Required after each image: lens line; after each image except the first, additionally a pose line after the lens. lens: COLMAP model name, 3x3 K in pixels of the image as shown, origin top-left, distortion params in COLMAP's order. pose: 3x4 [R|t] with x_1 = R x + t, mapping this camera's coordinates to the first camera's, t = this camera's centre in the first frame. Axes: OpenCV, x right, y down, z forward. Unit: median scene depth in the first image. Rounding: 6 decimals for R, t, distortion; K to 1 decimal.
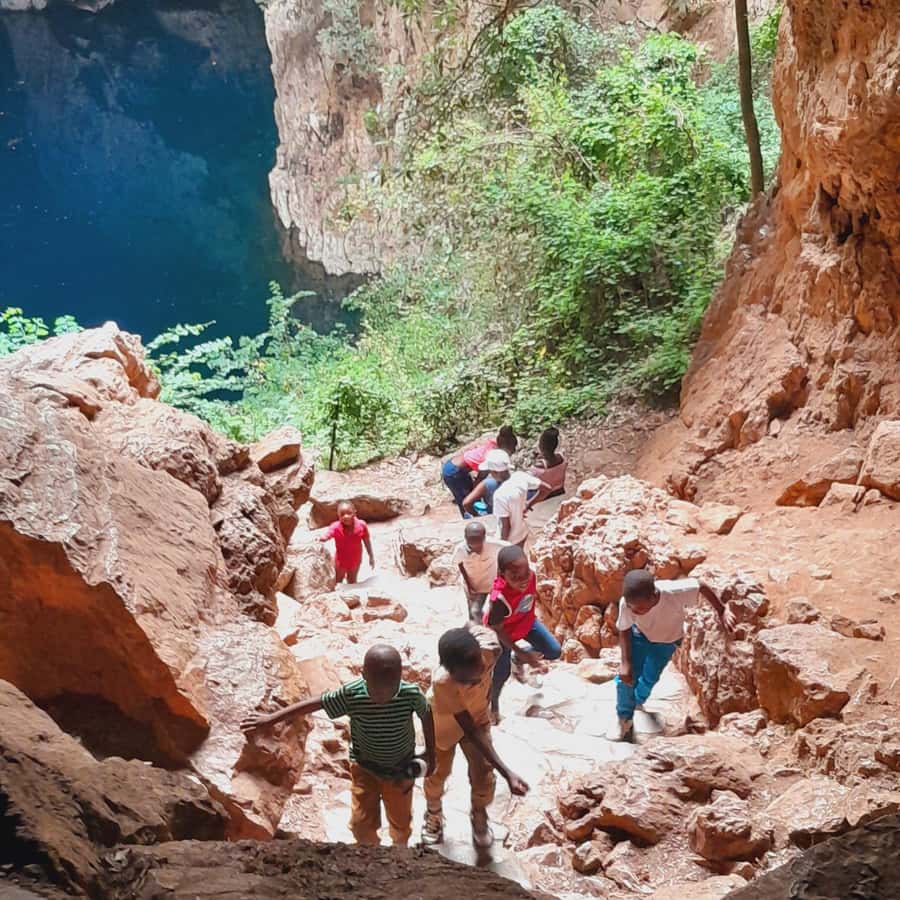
lens RADIAL K [[1431.8, 0, 447.1], [0, 1431.8, 488.2], [0, 0, 1]] dist [0.266314, -0.871344]
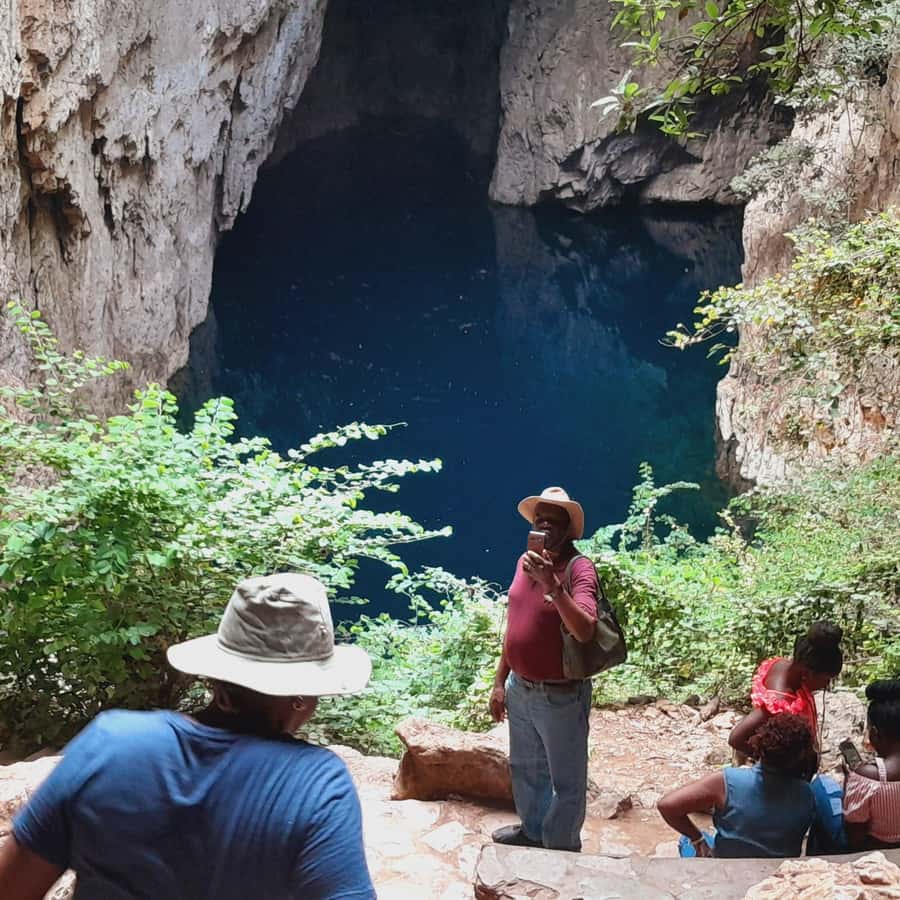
lens RADIAL K [[1431.8, 0, 447.1], [0, 1431.8, 488.2], [0, 0, 1]] dist [0.266314, -0.871344]
pose [[0.934609, 0.151129, -0.321972, 0.031909], [-0.201599, 0.970872, -0.129483, -0.006228], [0.293025, 0.185925, 0.937853, 0.226667]]
